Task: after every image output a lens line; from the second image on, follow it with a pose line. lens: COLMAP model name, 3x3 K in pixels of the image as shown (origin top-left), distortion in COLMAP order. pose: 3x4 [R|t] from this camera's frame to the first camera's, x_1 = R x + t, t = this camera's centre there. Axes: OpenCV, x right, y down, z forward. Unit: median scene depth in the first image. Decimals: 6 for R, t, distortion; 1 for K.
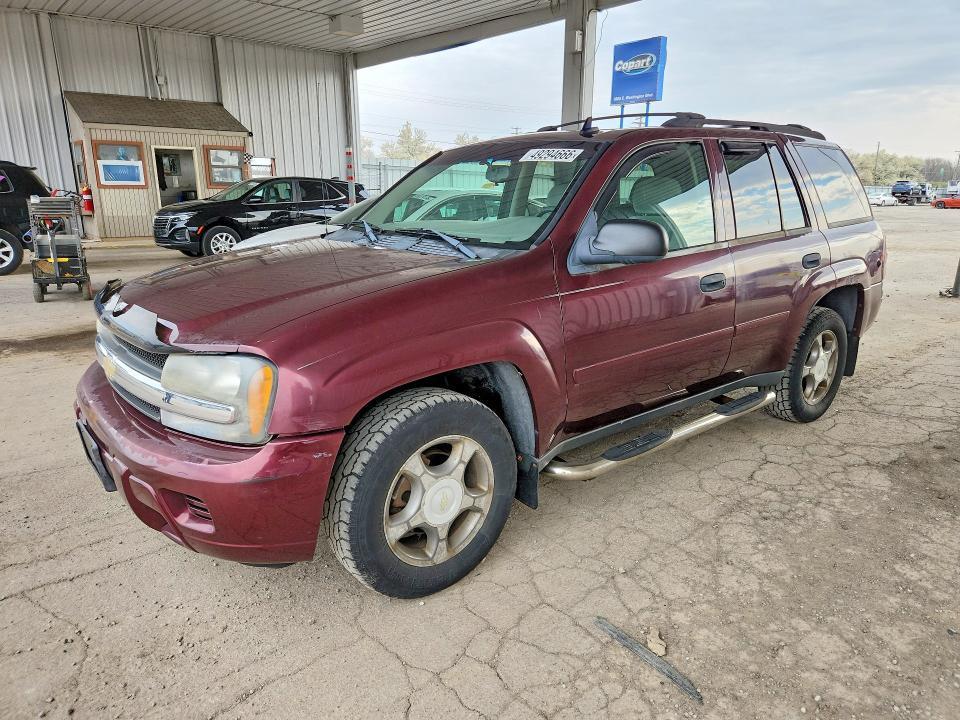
lens RADIAL K [[678.4, 0, 482.4], [0, 678.4, 369.9], [0, 0, 1]] dist [0.038649, -0.017300]
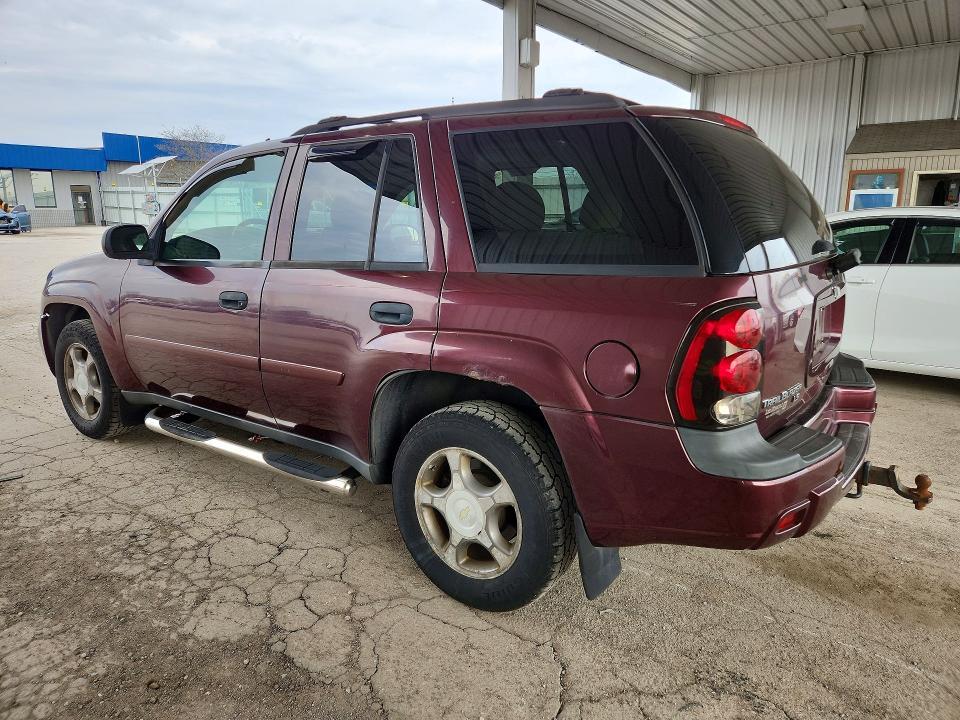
lens RADIAL K [[678.4, 0, 483.6], [0, 678.4, 352.7], [0, 0, 1]] dist [0.038649, -0.017300]
pose [[0.206043, 0.191793, -0.959563, 1.160441], [-0.258709, 0.956389, 0.135607, -0.242212], [0.943724, 0.220307, 0.246676, 0.970191]]
